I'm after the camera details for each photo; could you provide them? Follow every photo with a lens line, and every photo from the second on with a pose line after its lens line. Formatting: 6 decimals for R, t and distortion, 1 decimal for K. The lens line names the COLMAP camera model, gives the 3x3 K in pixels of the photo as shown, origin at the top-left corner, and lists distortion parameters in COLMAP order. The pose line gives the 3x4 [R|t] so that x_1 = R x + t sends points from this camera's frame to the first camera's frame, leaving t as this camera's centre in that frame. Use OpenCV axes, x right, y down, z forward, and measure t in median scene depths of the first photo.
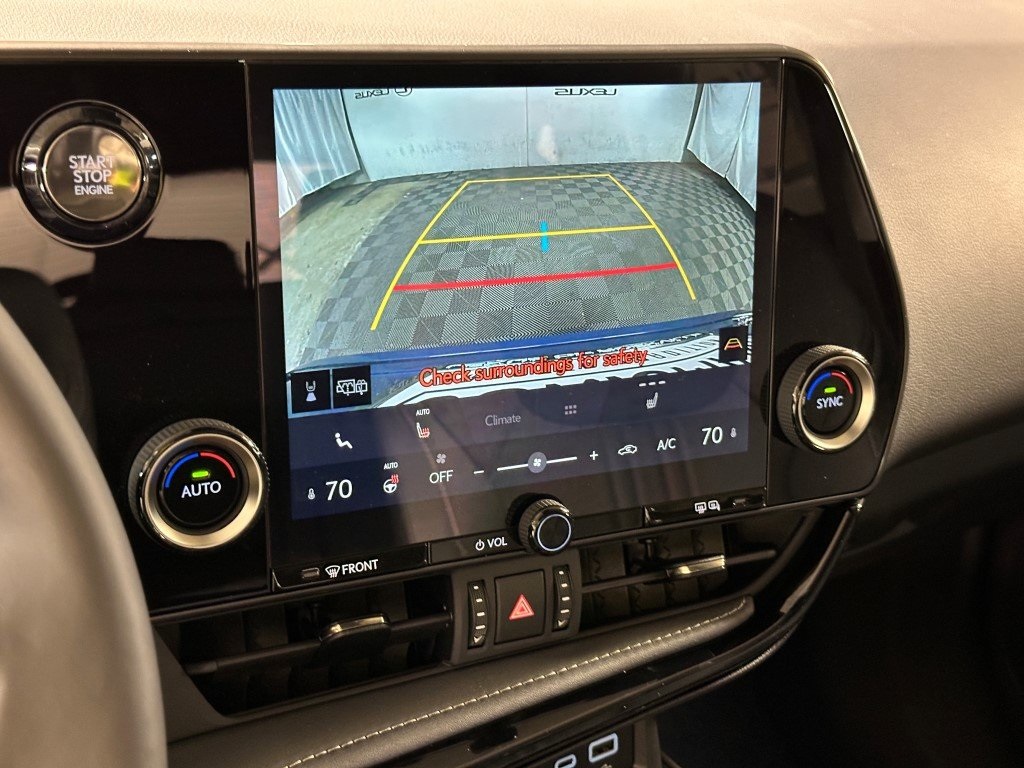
lens RADIAL K [[1452.5, 0, 509.2], [0, 1452.5, 388.8], [0, 0, 1]] dist [0.144069, 0.011059]
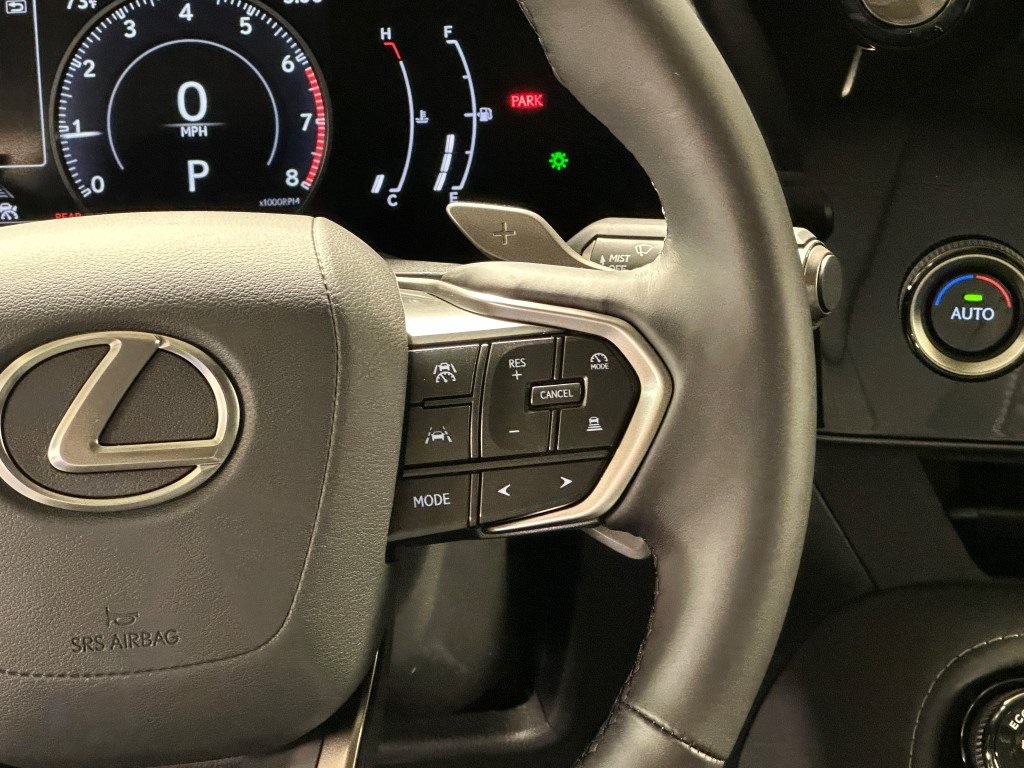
lens RADIAL K [[2327.4, 0, 512.0], [0, 2327.4, 384.0], [0, 0, 1]] dist [0.186658, 0.047071]
pose [[0.824125, 0.143284, -0.547985, 0.343966], [-0.140880, 0.988924, 0.046706, 0.075265], [0.548607, 0.038709, 0.835183, -0.393807]]
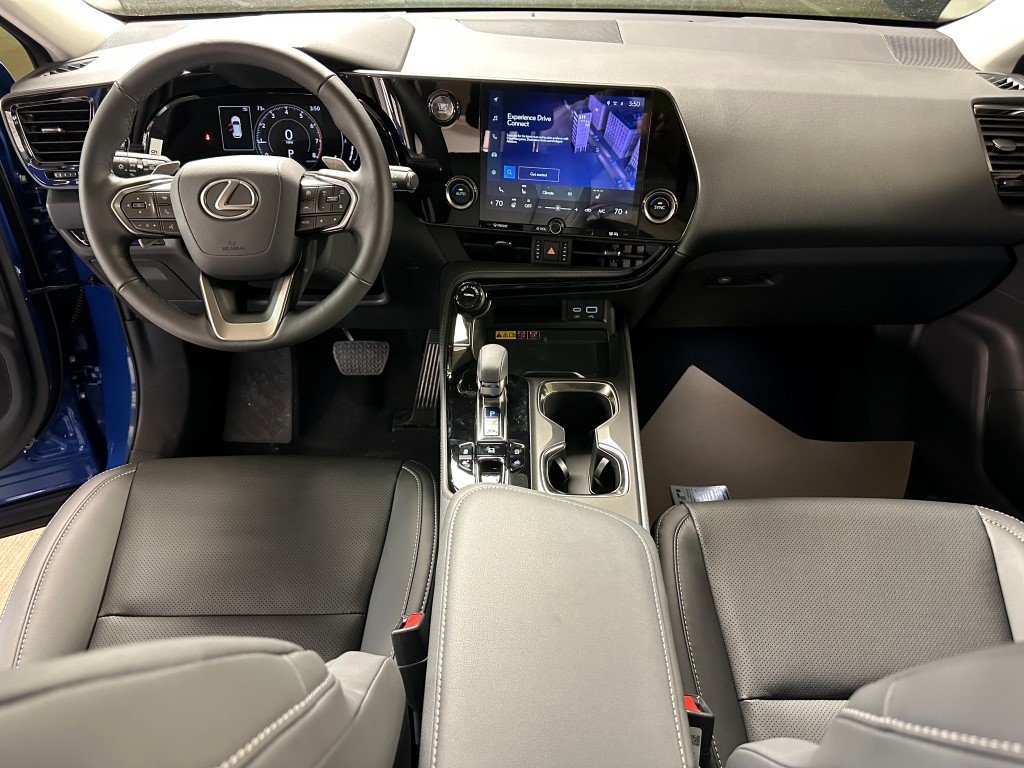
lens RADIAL K [[717.3, 0, 516.3], [0, 717.3, 386.2], [0, 0, 1]] dist [0.164221, -0.340541]
pose [[0.797833, 0.272014, -0.538025, 1.011116], [-0.180360, 0.959247, 0.217521, 0.102659], [0.575268, -0.076507, 0.814379, -0.524585]]
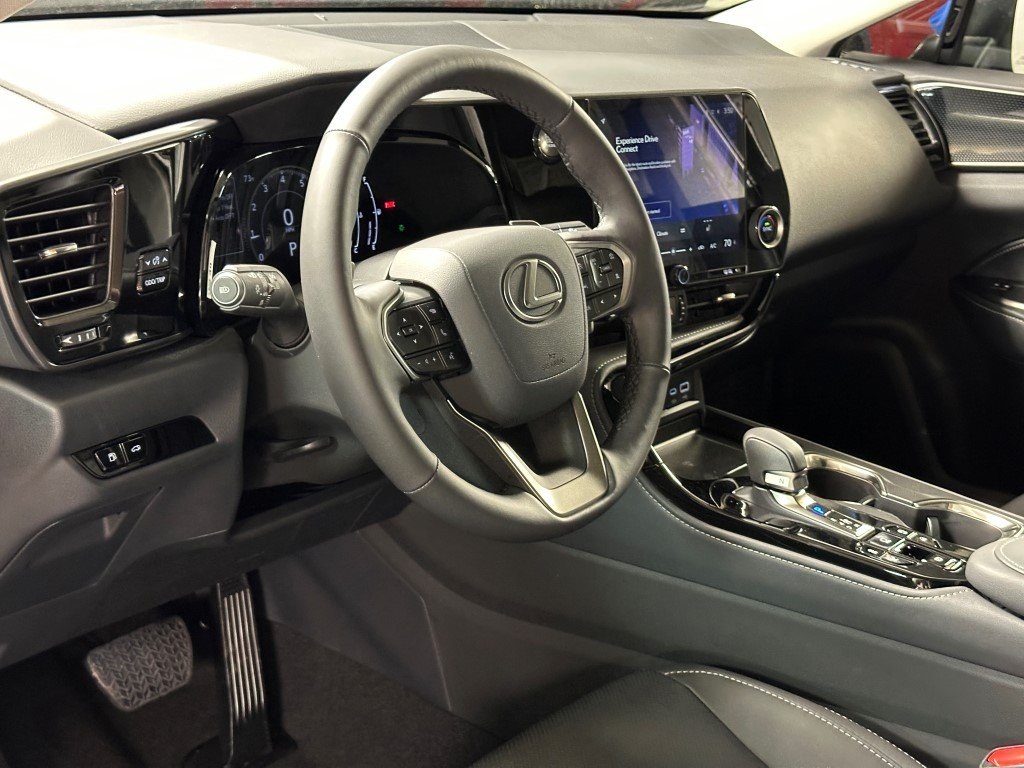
lens RADIAL K [[1452.5, 0, 509.2], [0, 1452.5, 388.8], [0, 0, 1]] dist [0.144069, 0.011059]
pose [[0.970592, -0.087089, 0.224424, -0.871545], [0.098656, 0.994283, -0.040833, 0.373127], [-0.219585, 0.061773, 0.973636, -1.445997]]
